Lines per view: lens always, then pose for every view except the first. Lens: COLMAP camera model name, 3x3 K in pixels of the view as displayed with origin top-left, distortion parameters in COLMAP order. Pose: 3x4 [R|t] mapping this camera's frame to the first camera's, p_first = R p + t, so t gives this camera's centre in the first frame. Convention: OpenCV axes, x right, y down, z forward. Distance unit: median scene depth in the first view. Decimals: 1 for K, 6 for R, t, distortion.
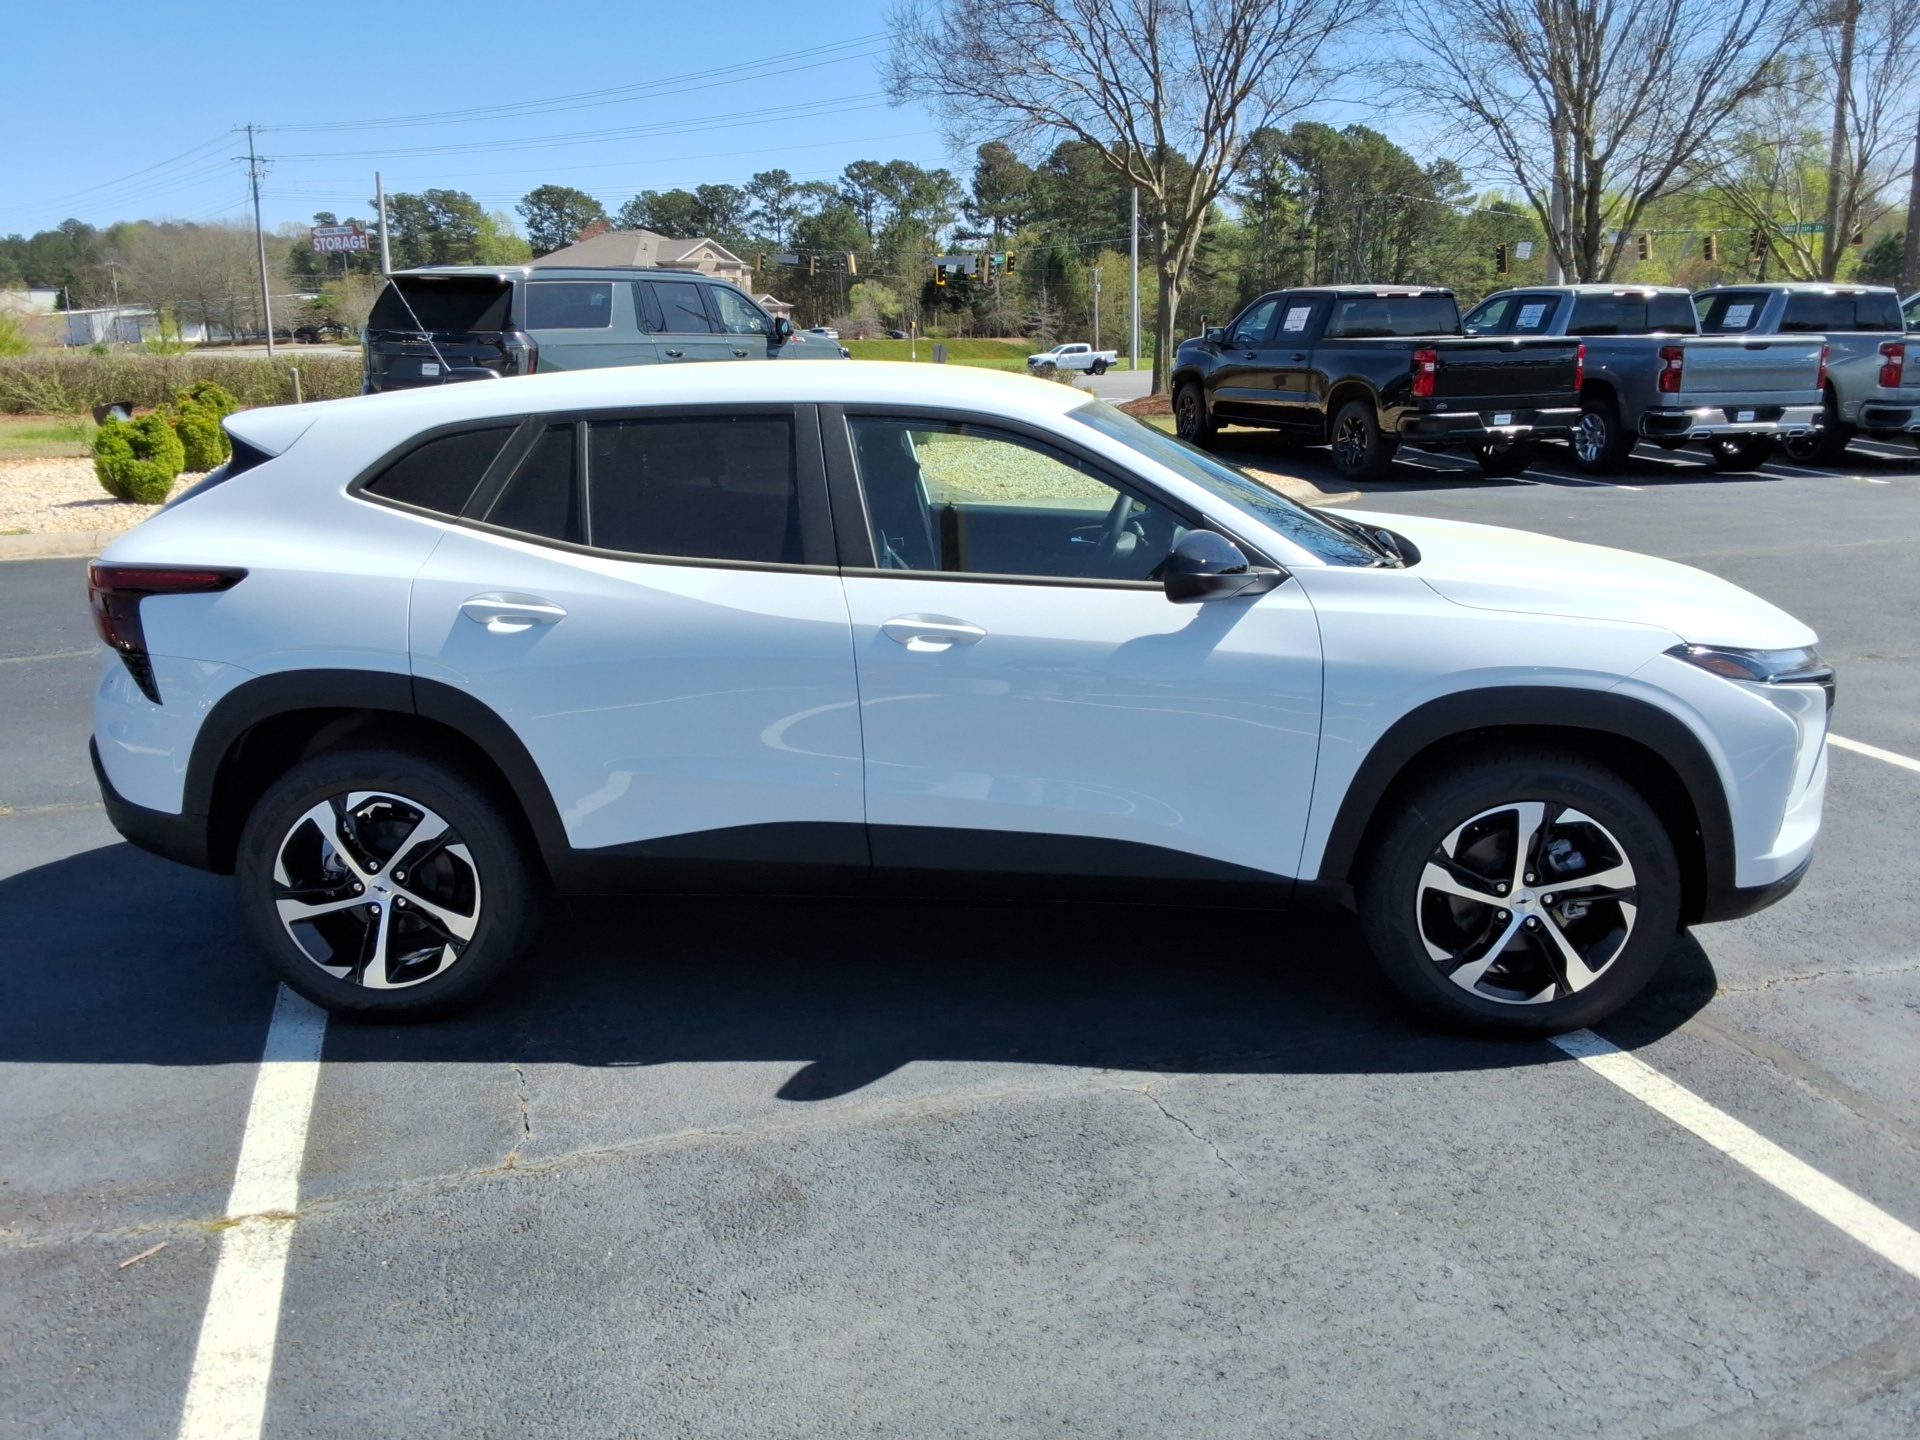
lens RADIAL K [[1534.8, 0, 970.7], [0, 1534.8, 728.2], [0, 0, 1]] dist [0.119269, -0.177112]
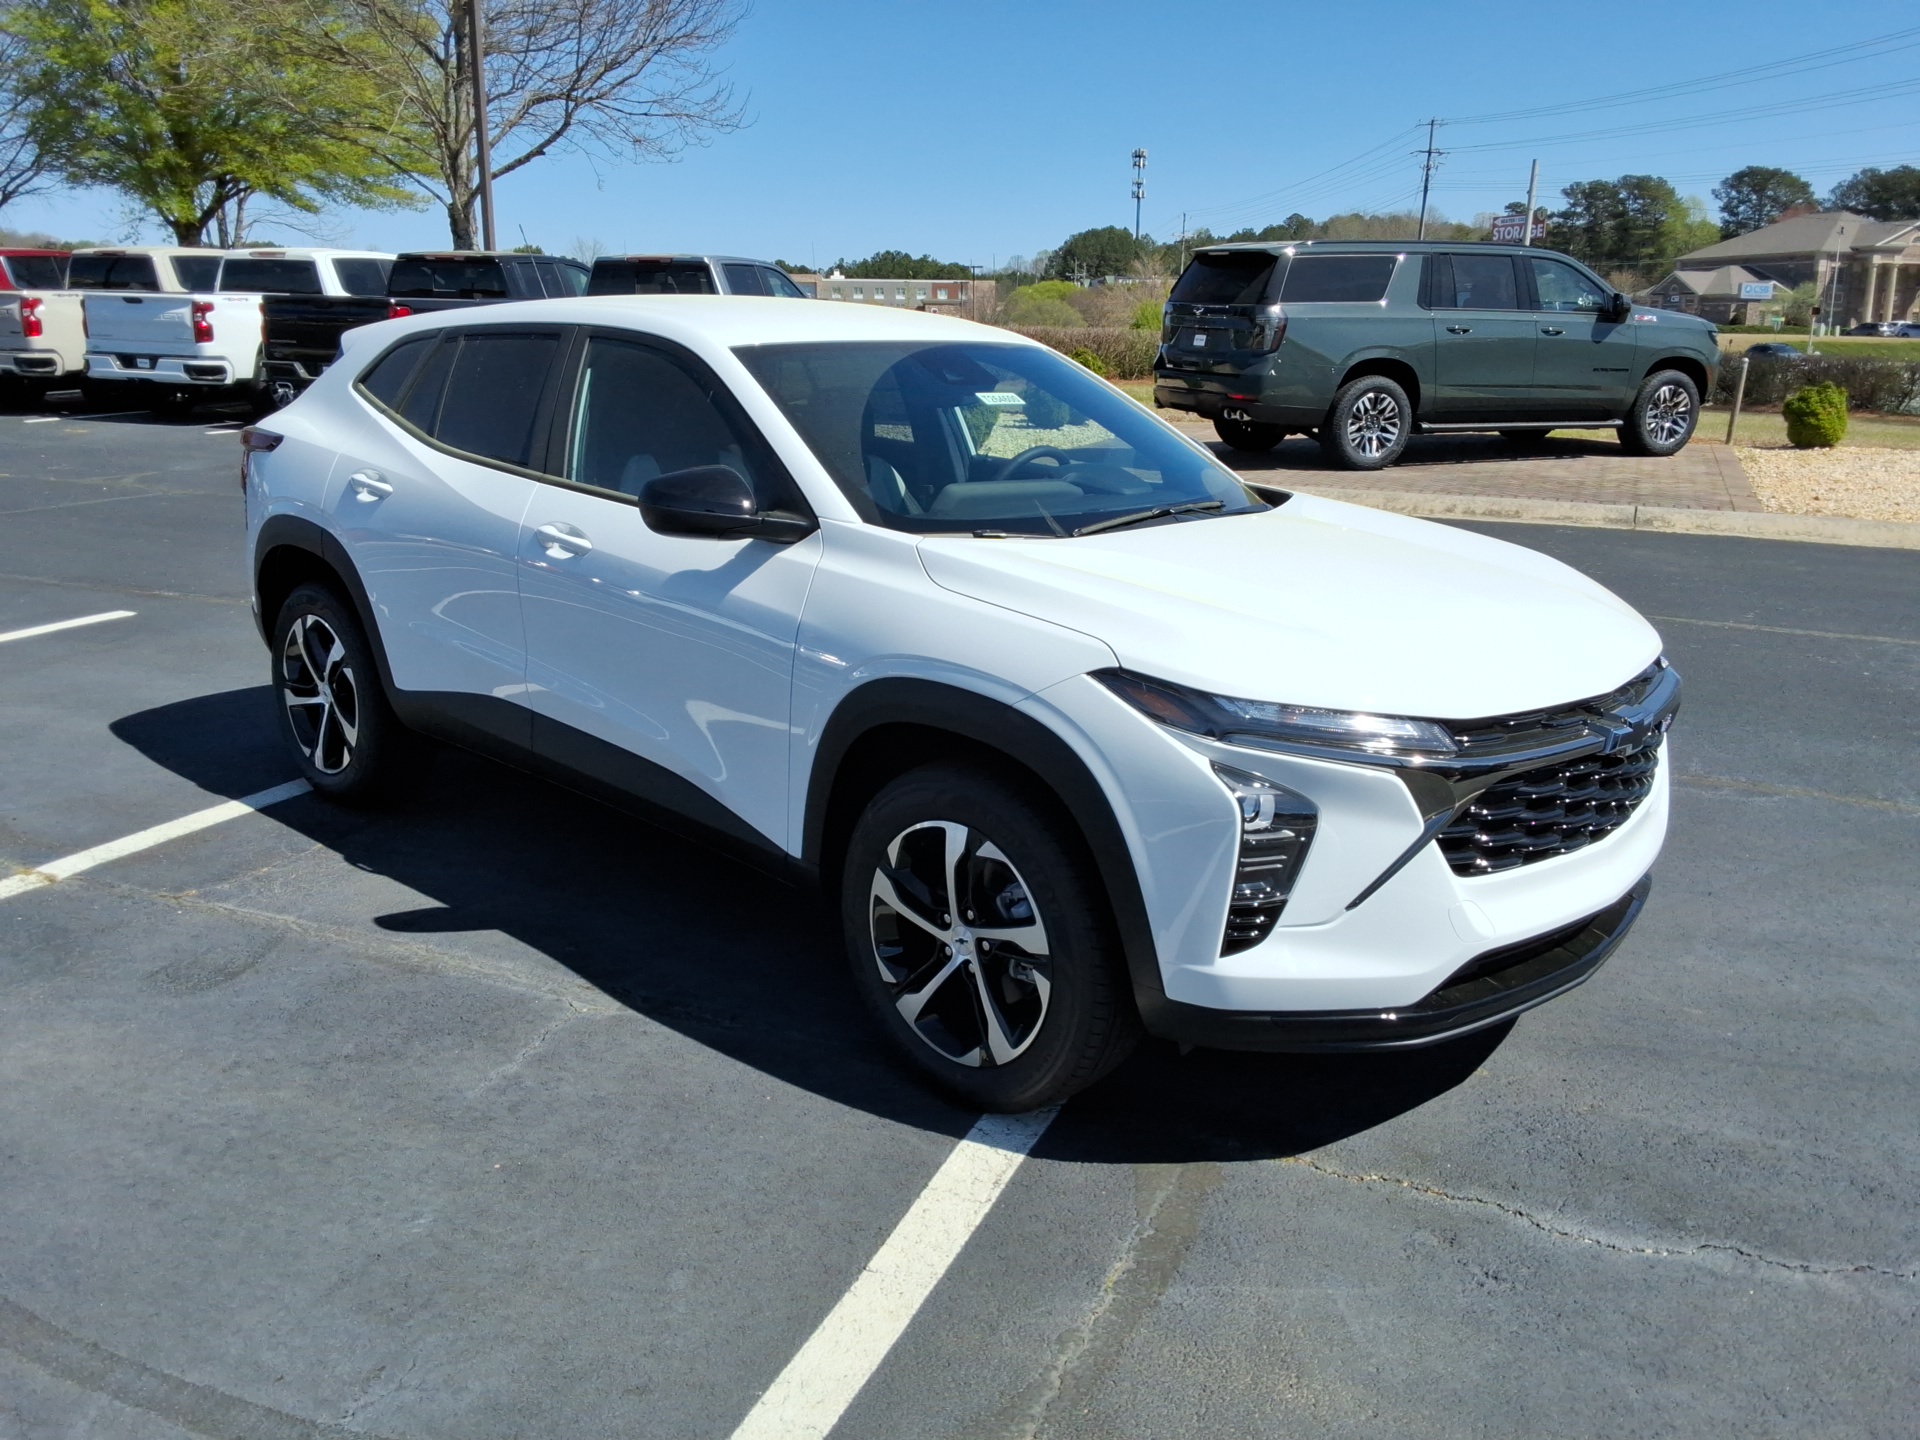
lens RADIAL K [[1534.8, 0, 974.9], [0, 1534.8, 714.1], [0, 0, 1]] dist [0.119269, -0.177112]
pose [[0.762077, 0.185884, -0.620231, 0.869759], [-0.187067, 0.980264, 0.063938, -0.066114], [0.619875, 0.067299, 0.781809, 0.341004]]
